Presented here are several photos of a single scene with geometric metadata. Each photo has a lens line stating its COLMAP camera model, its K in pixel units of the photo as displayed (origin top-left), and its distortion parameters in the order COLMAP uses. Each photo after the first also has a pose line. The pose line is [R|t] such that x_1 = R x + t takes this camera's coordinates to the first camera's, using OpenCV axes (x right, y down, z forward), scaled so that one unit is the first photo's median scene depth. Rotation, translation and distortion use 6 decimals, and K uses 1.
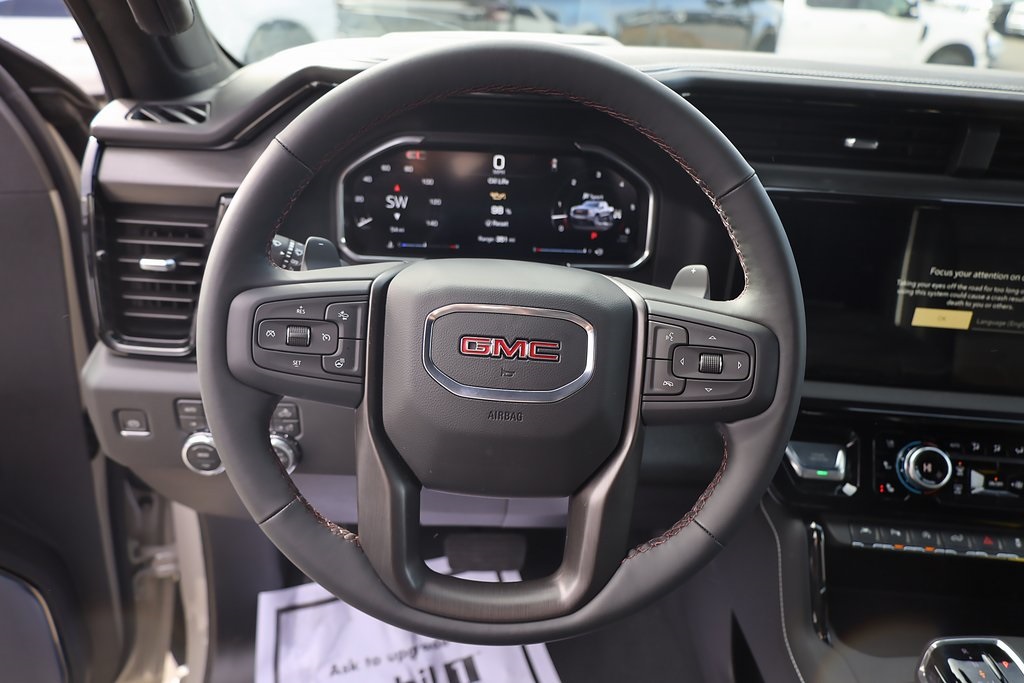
lens RADIAL K [[695.9, 0, 514.5], [0, 695.9, 339.5], [0, 0, 1]] dist [-0.012024, -0.005126]
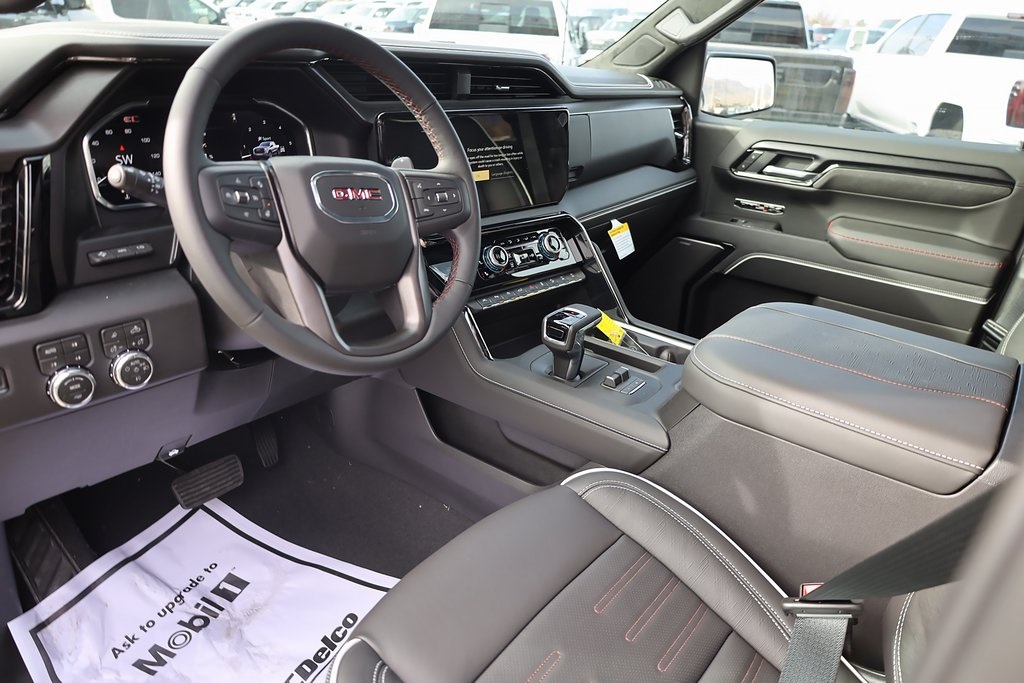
lens RADIAL K [[695.9, 0, 519.0], [0, 695.9, 349.9], [0, 0, 1]] dist [-0.012024, -0.005126]
pose [[0.642077, -0.319396, 0.696939, -0.735181], [0.317946, 0.938155, 0.137024, 0.181292], [-0.697602, 0.133609, 0.703918, -0.309160]]
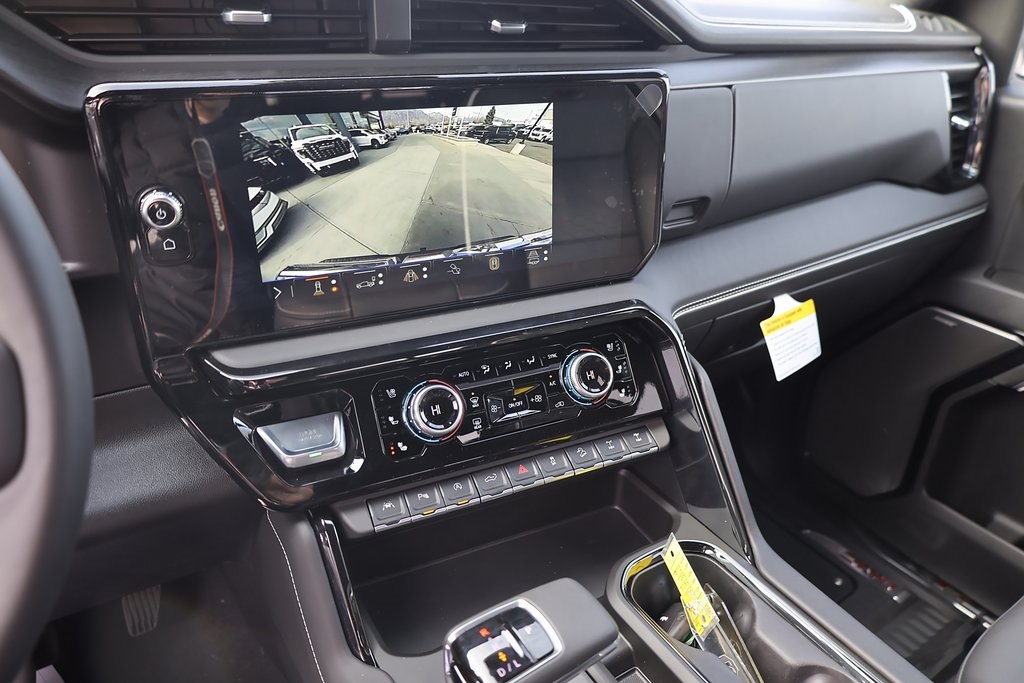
lens RADIAL K [[695.9, 0, 510.9], [0, 695.9, 342.4], [0, 0, 1]] dist [-0.012024, -0.005126]
pose [[0.867405, -0.250861, 0.429741, 0.336054], [0.235920, 0.967715, 0.088713, 0.054308], [-0.438121, 0.024434, 0.898584, 0.211037]]
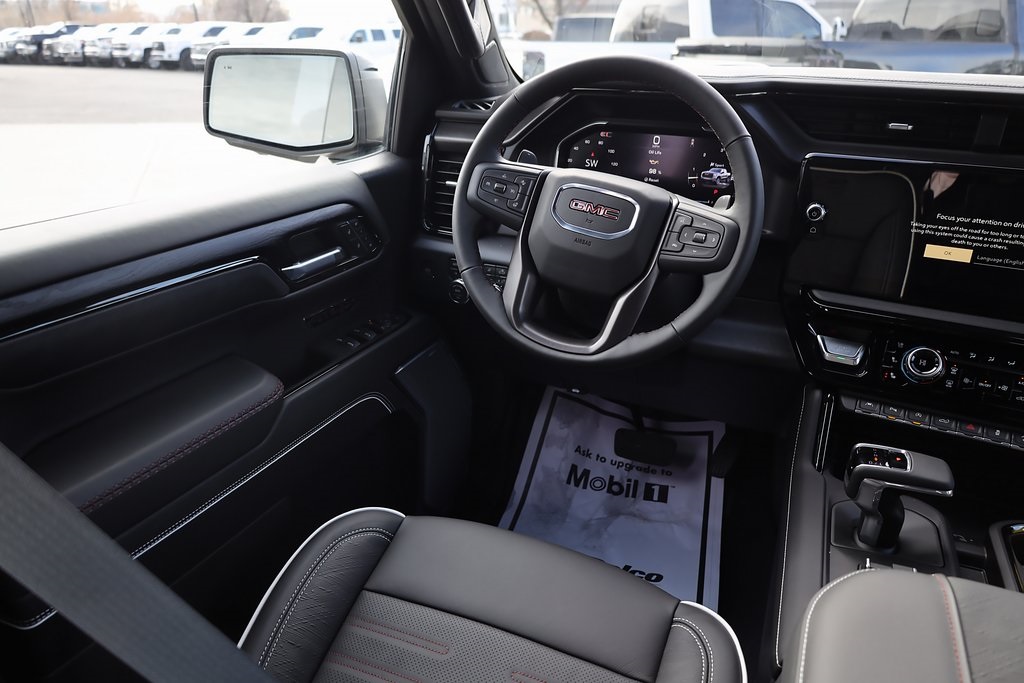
lens RADIAL K [[695.9, 0, 509.1], [0, 695.9, 337.9], [0, 0, 1]] dist [-0.012024, -0.005126]
pose [[0.894995, 0.138935, -0.423887, 0.439621], [-0.170496, 0.984654, -0.037252, 0.323850], [0.412207, 0.105612, 0.904948, -0.549642]]
